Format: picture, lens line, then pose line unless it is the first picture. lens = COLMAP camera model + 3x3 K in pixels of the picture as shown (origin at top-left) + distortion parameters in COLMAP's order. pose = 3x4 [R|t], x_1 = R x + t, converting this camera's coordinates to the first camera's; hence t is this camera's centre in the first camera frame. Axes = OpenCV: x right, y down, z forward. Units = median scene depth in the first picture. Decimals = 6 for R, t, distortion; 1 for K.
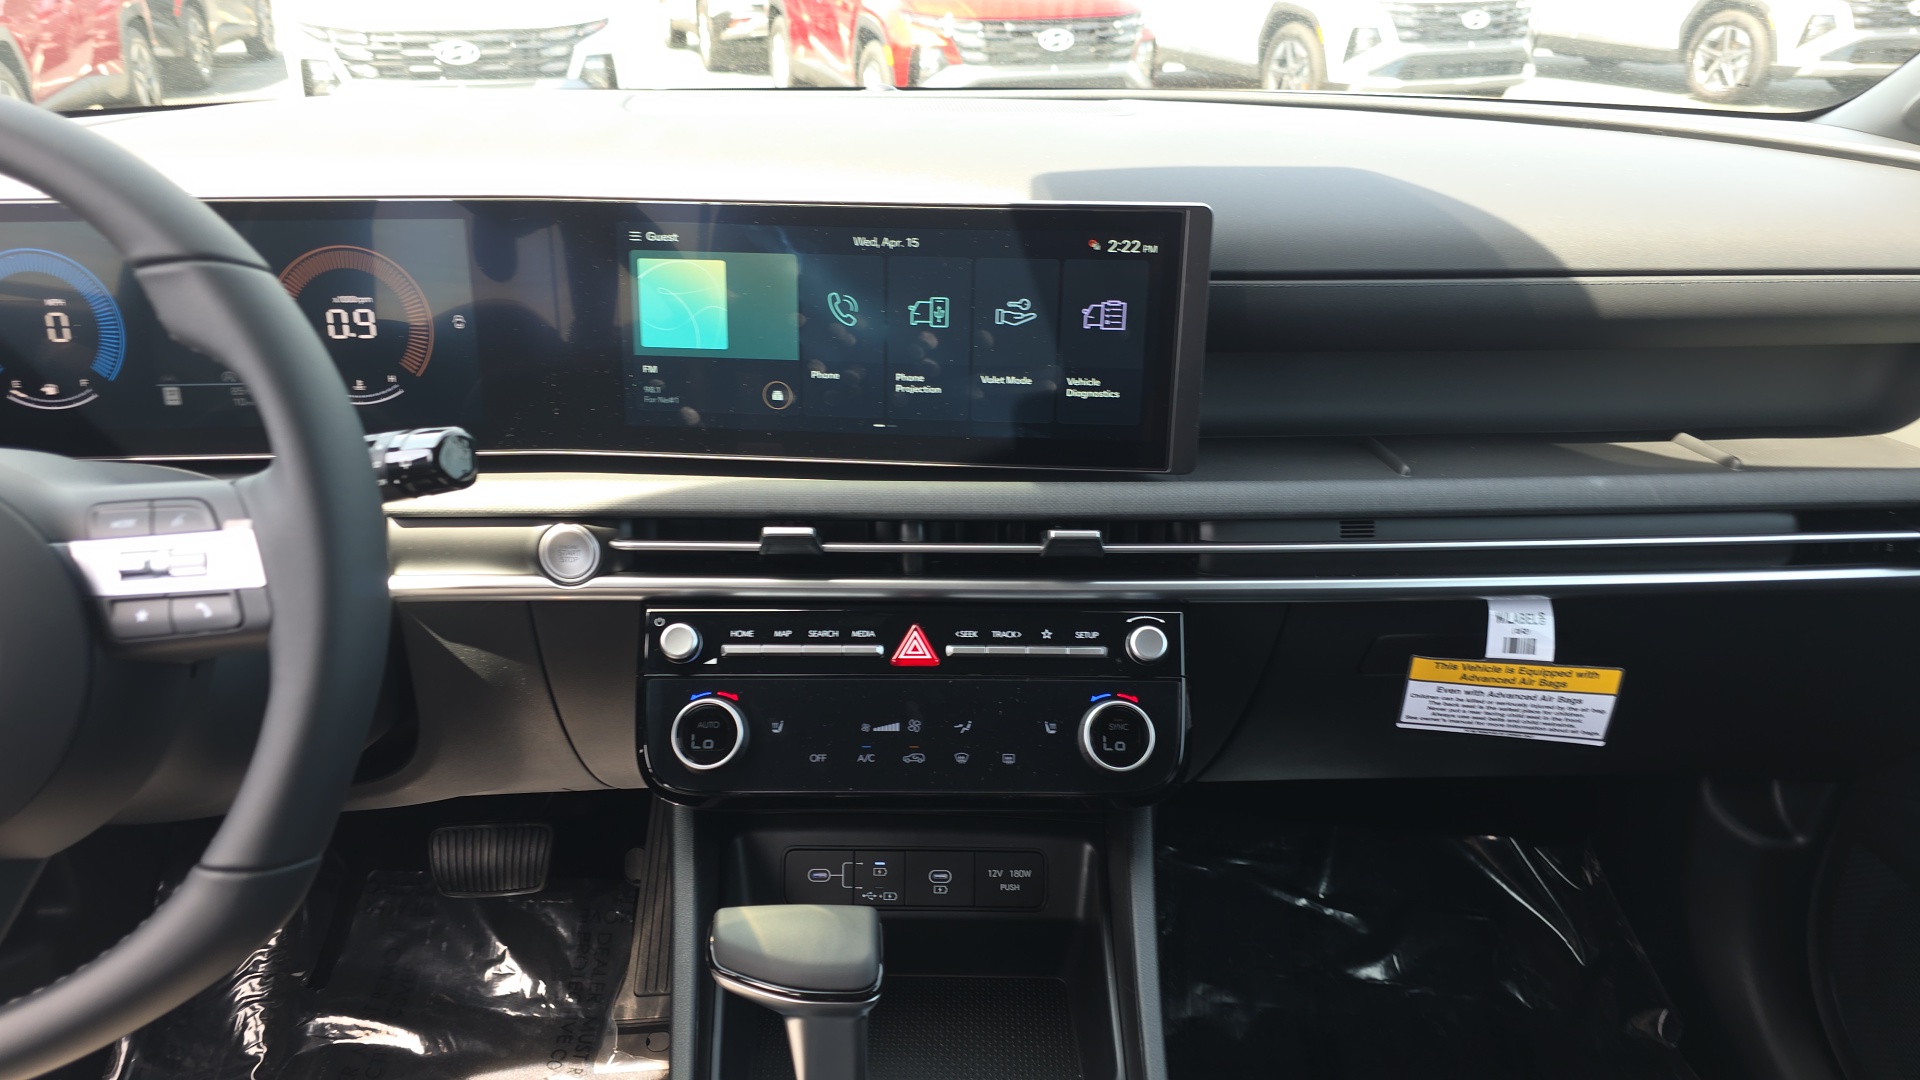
lens RADIAL K [[1281.3, 0, 954.3], [0, 1281.3, 547.4], [0, 0, 1]] dist [0.086330, -0.107497]
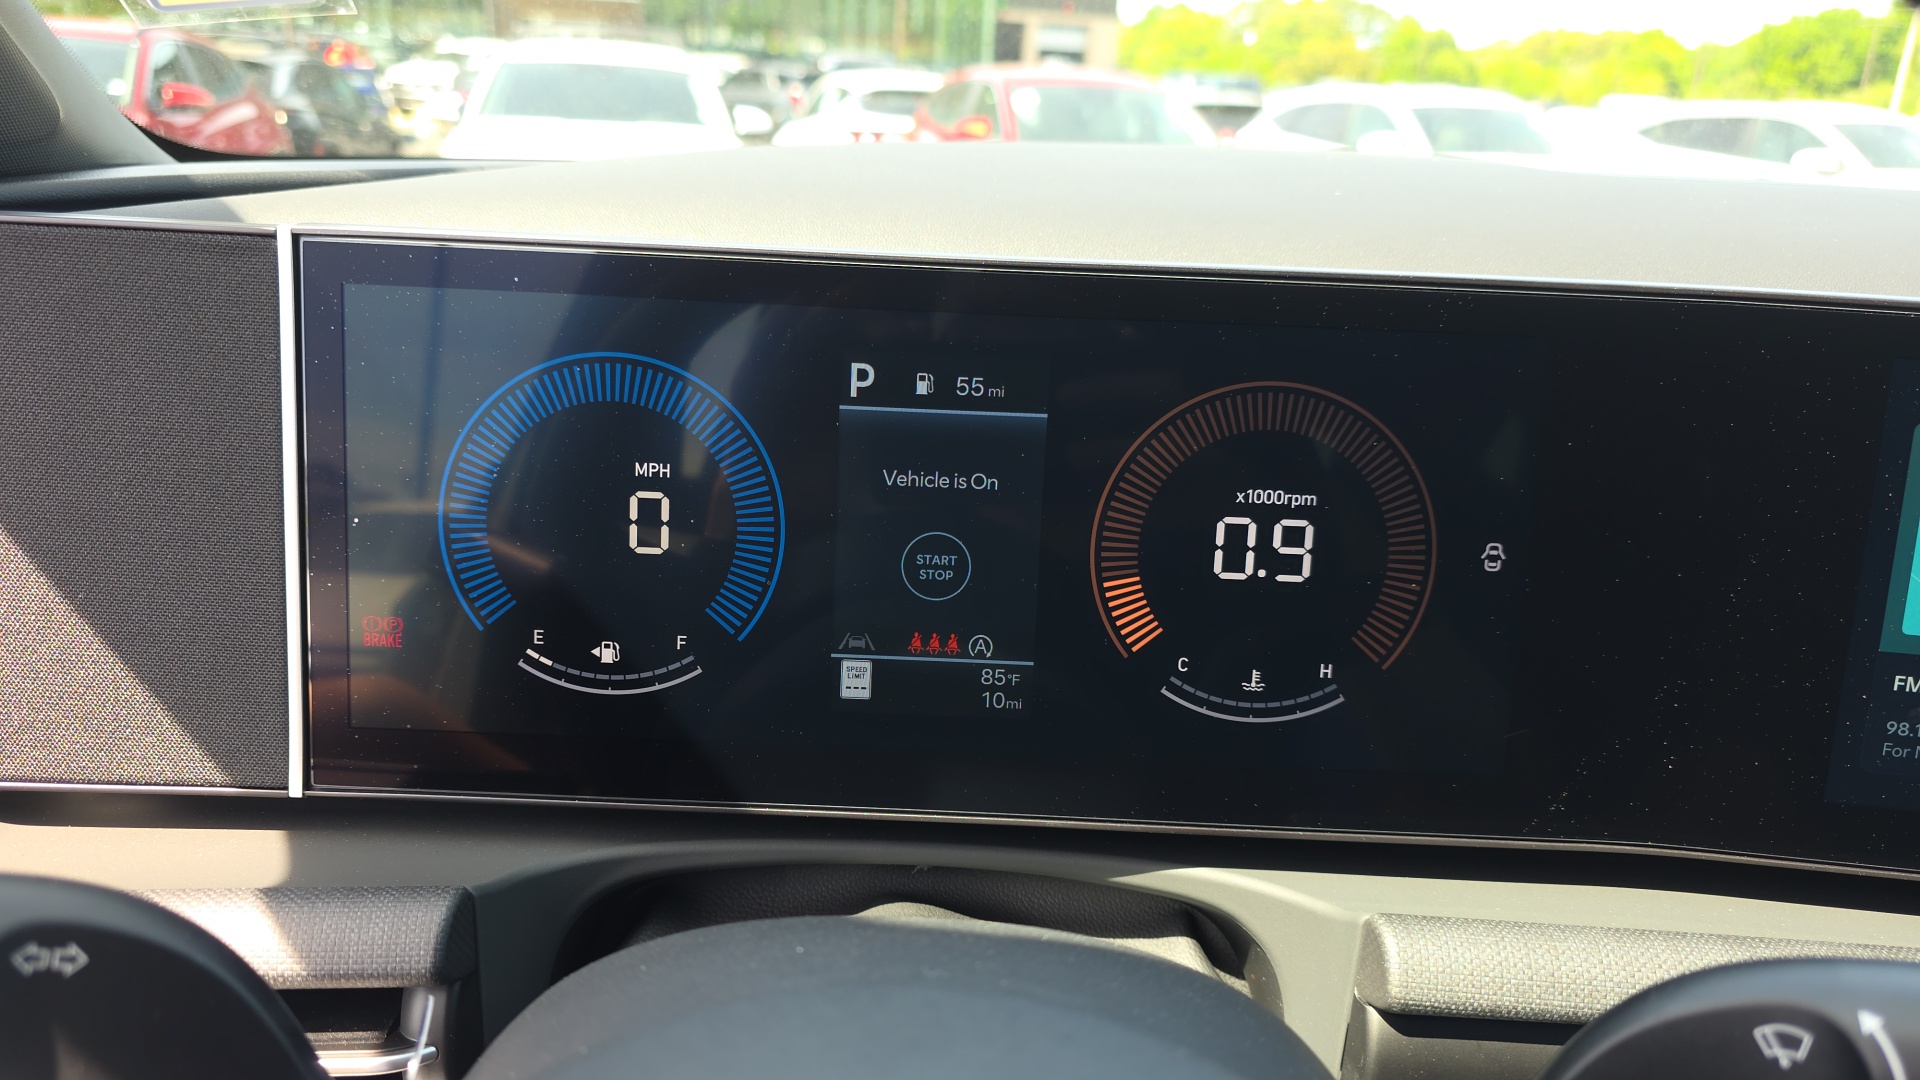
lens RADIAL K [[1296.5, 0, 895.7], [0, 1296.5, 539.4], [0, 0, 1]] dist [0.085667, -0.079577]
pose [[0.997599, 0.058669, -0.036791, -0.580801], [-0.062879, 0.990002, -0.126262, -0.109930], [0.029015, 0.128272, 0.991314, 0.542328]]
